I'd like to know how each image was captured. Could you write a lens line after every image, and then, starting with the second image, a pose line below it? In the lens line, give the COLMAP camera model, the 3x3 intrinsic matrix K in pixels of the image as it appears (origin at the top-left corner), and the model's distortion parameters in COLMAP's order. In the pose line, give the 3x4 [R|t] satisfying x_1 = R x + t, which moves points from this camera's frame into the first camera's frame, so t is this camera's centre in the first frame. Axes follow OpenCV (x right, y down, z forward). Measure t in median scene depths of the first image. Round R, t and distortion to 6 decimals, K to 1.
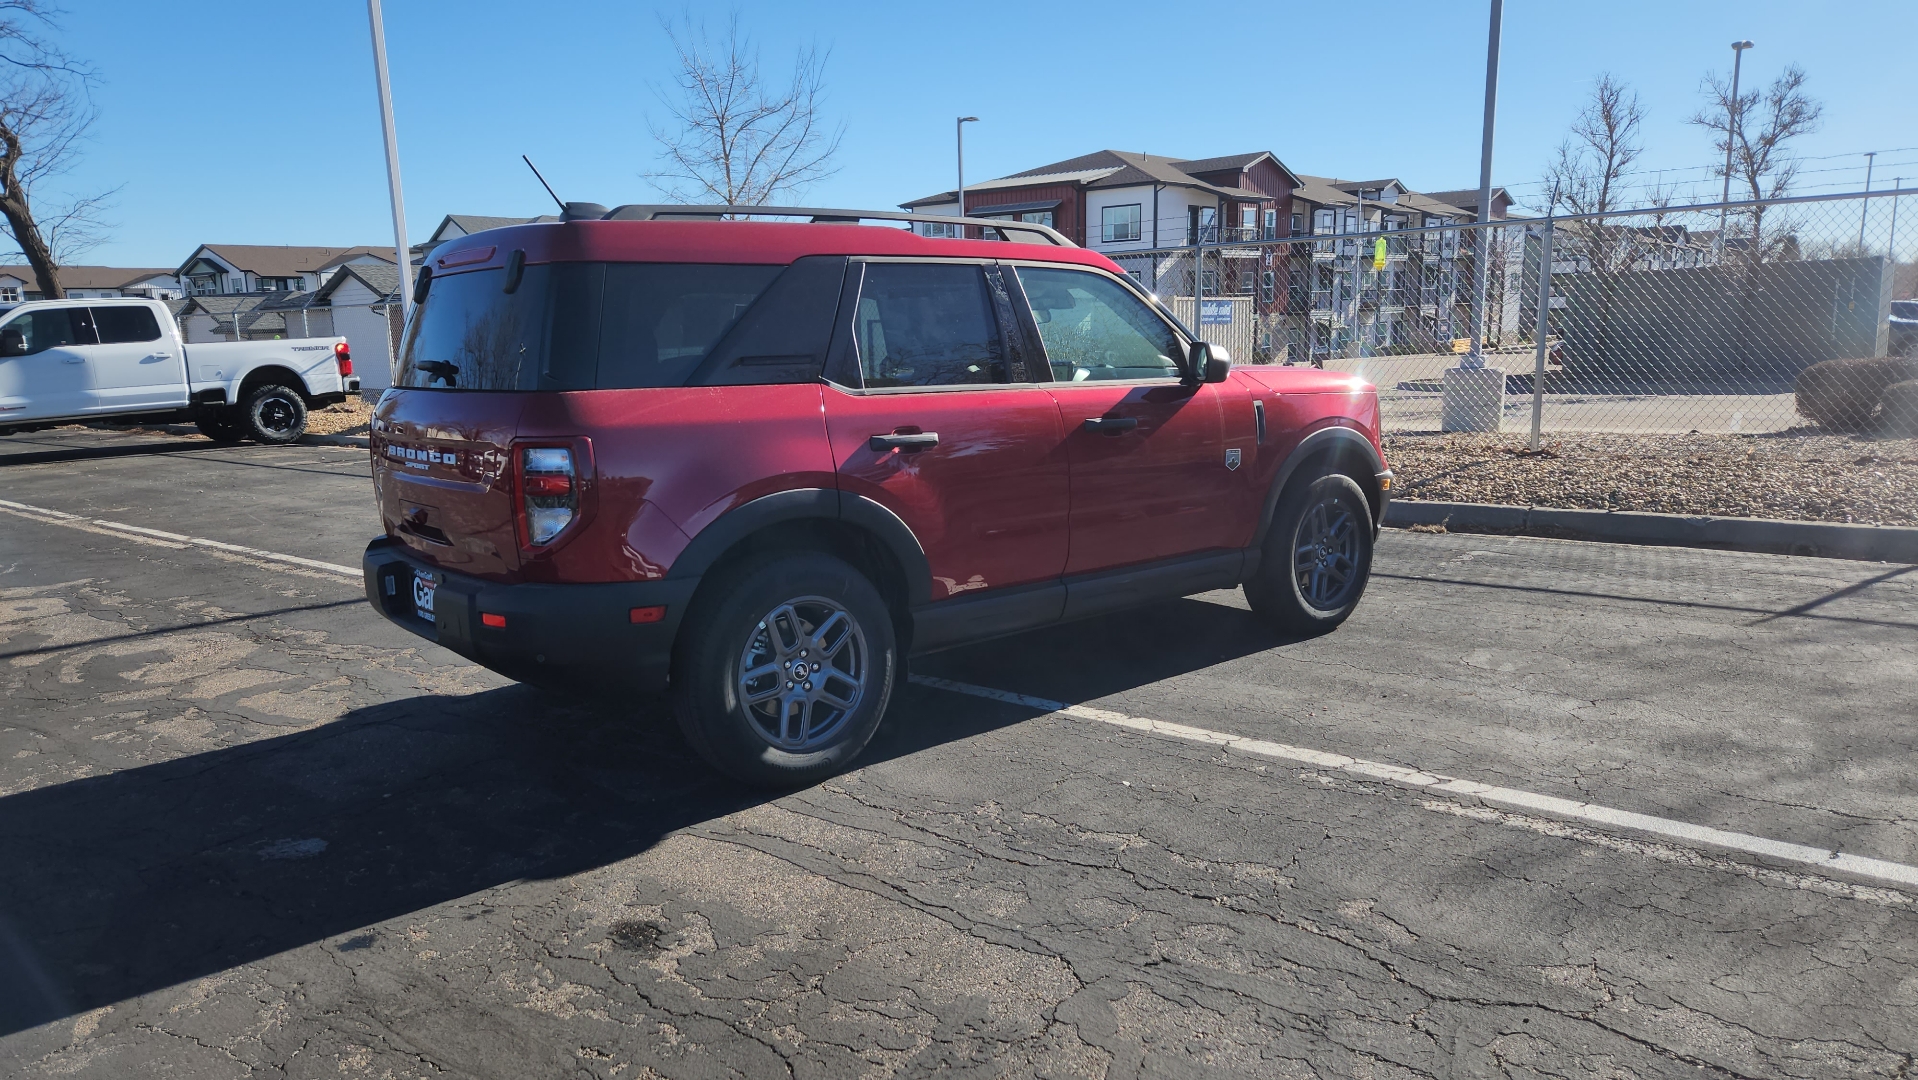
lens RADIAL K [[1281.4, 0, 935.6], [0, 1281.4, 542.3], [0, 0, 1]] dist [0.073064, -0.060069]
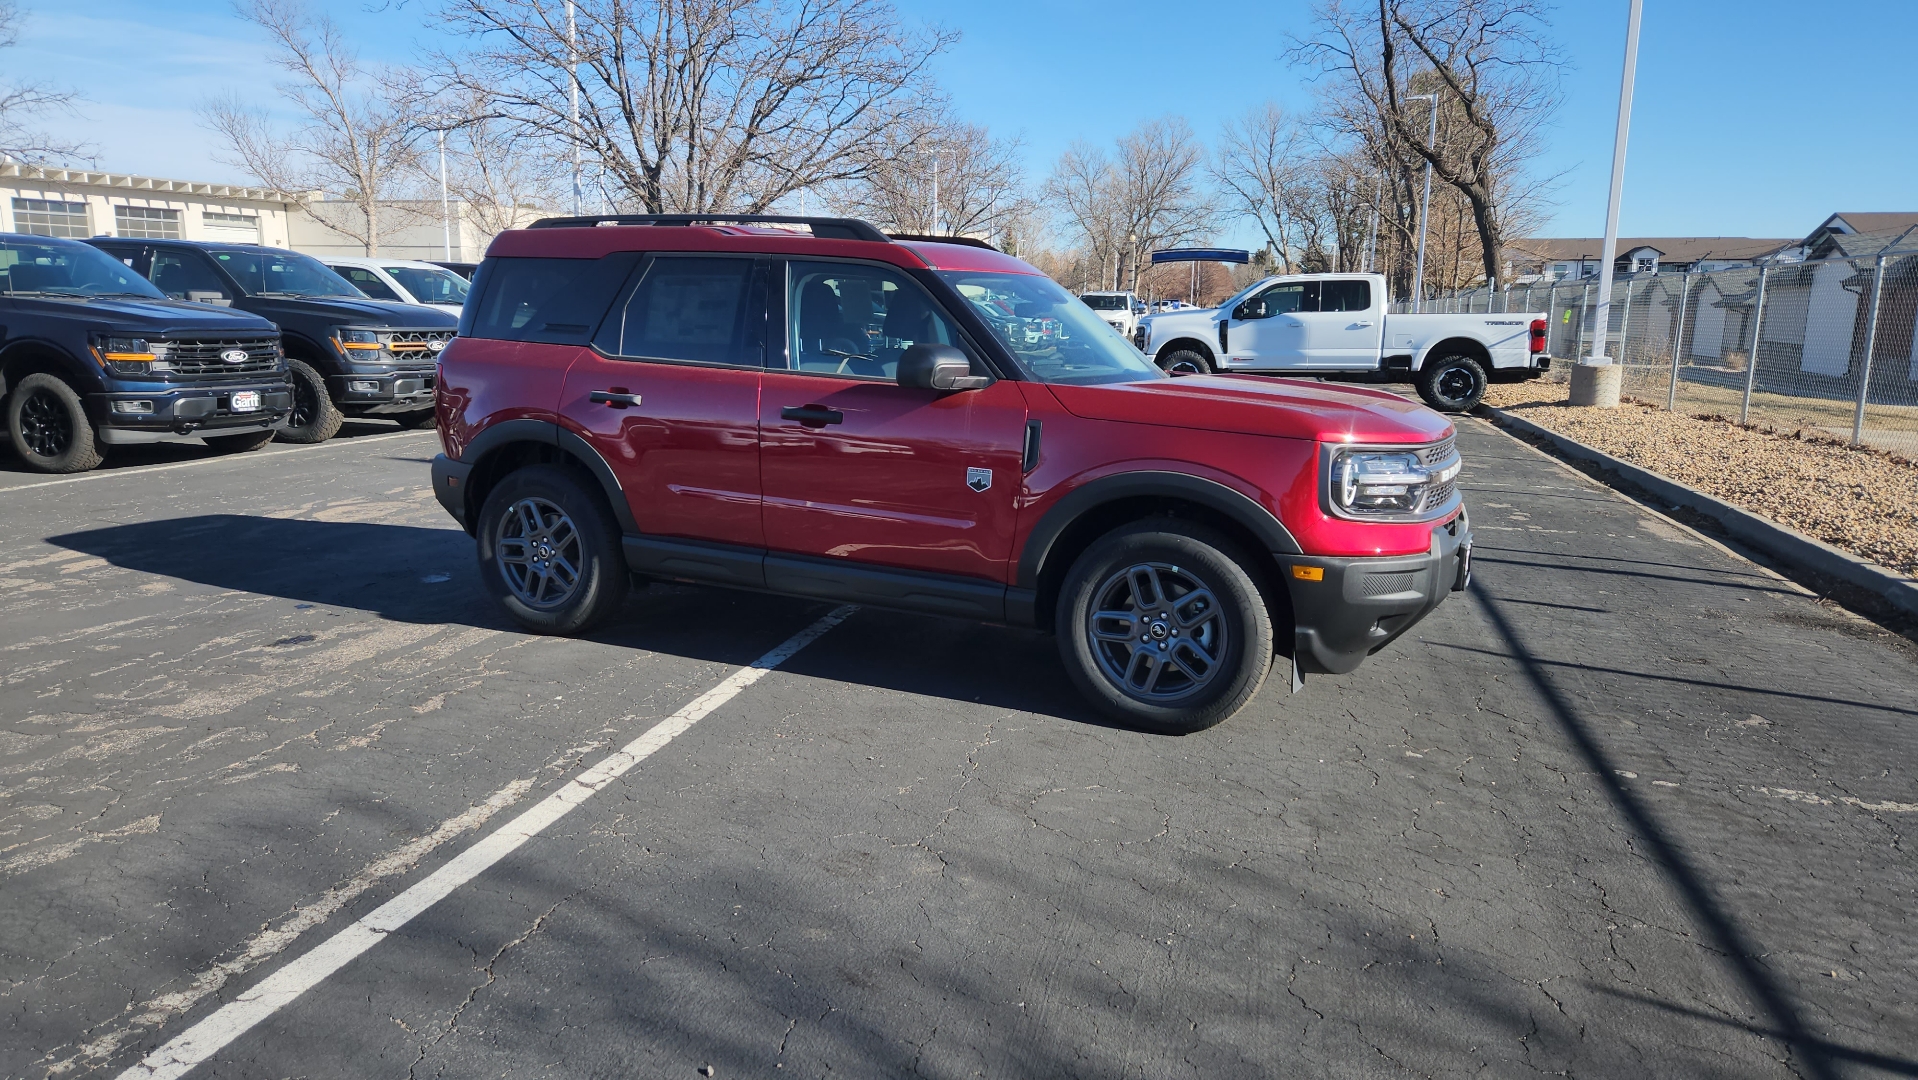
lens RADIAL K [[1281.4, 0, 922.2], [0, 1281.4, 537.0], [0, 0, 1]] dist [0.073064, -0.060069]
pose [[0.420672, 0.199512, -0.885003, 0.942159], [-0.183573, 0.974058, 0.132330, -0.127122], [0.888446, 0.106795, 0.446384, 0.536436]]
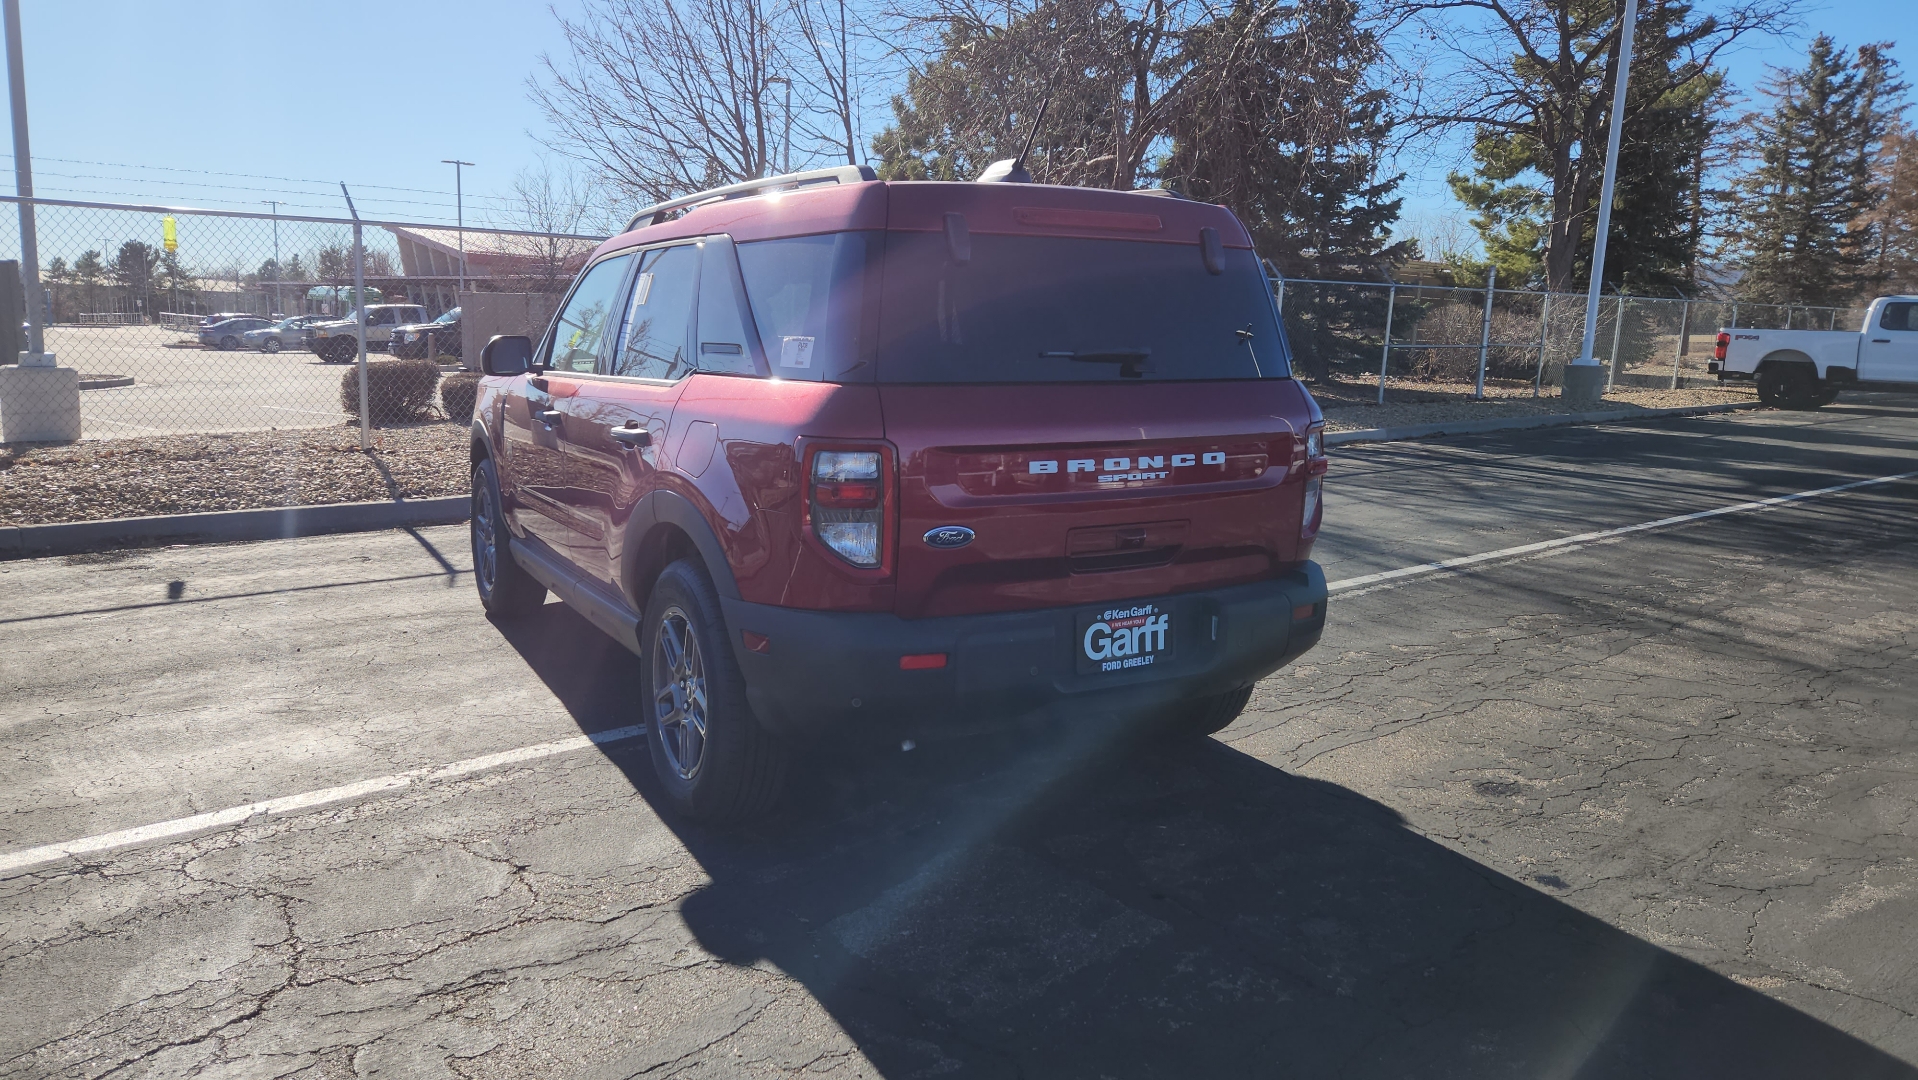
lens RADIAL K [[1282.7, 0, 928.0], [0, 1282.7, 522.8], [0, 0, 1]] dist [0.066786, -0.049812]
pose [[0.174276, -0.118121, 0.977586, -0.886157], [0.136194, 0.986129, 0.094874, -0.091395], [-0.975233, 0.116607, 0.187946, 0.720137]]
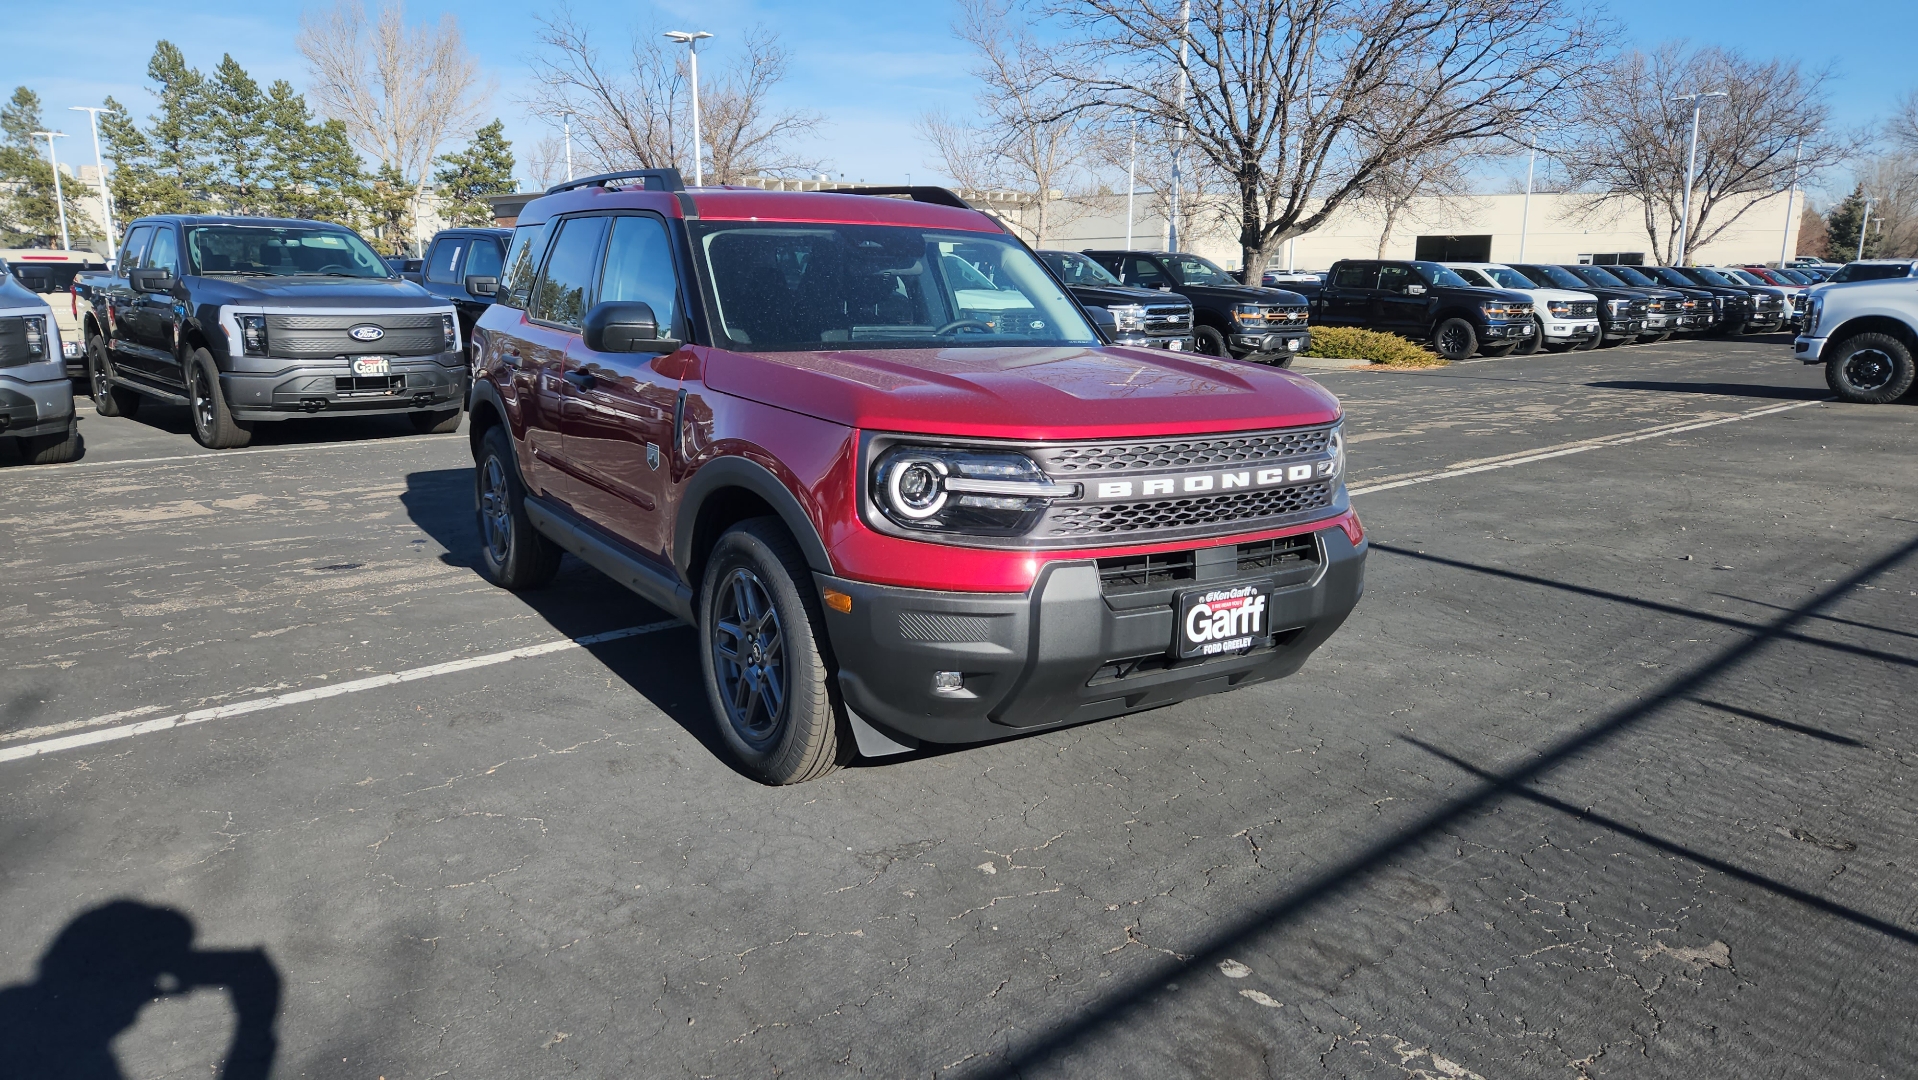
lens RADIAL K [[1282.7, 0, 927.5], [0, 1282.7, 541.5], [0, 0, 1]] dist [0.066786, -0.049812]
pose [[-0.118966, 0.226228, -0.966782, 0.915117], [-0.169580, 0.954761, 0.244283, -0.219190], [0.978310, 0.193008, -0.075220, 1.151379]]
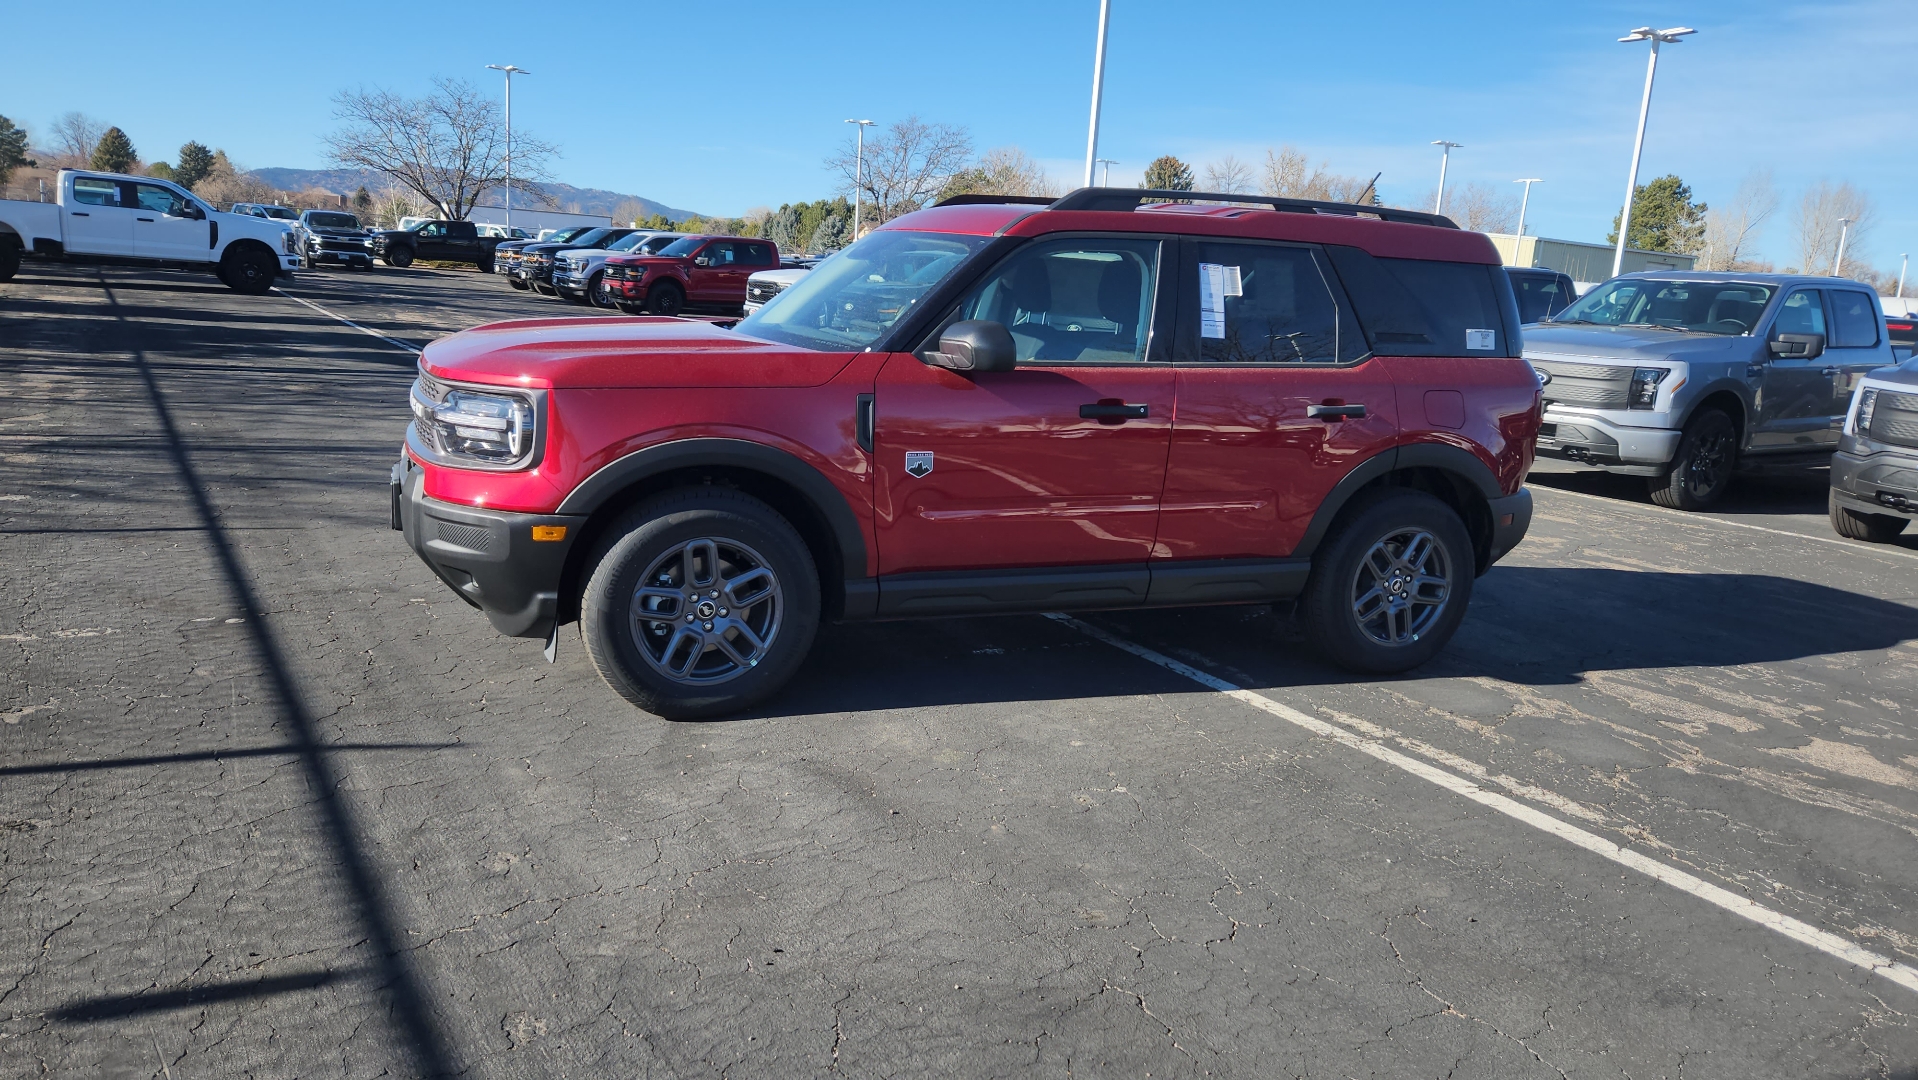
lens RADIAL K [[1281.4, 0, 931.0], [0, 1281.4, 550.4], [0, 0, 1]] dist [0.073064, -0.060069]
pose [[-0.953325, -0.095314, 0.286507, -0.222781], [0.012888, 0.935160, 0.353990, -0.313757], [-0.301670, 0.341160, -0.890284, 1.878581]]
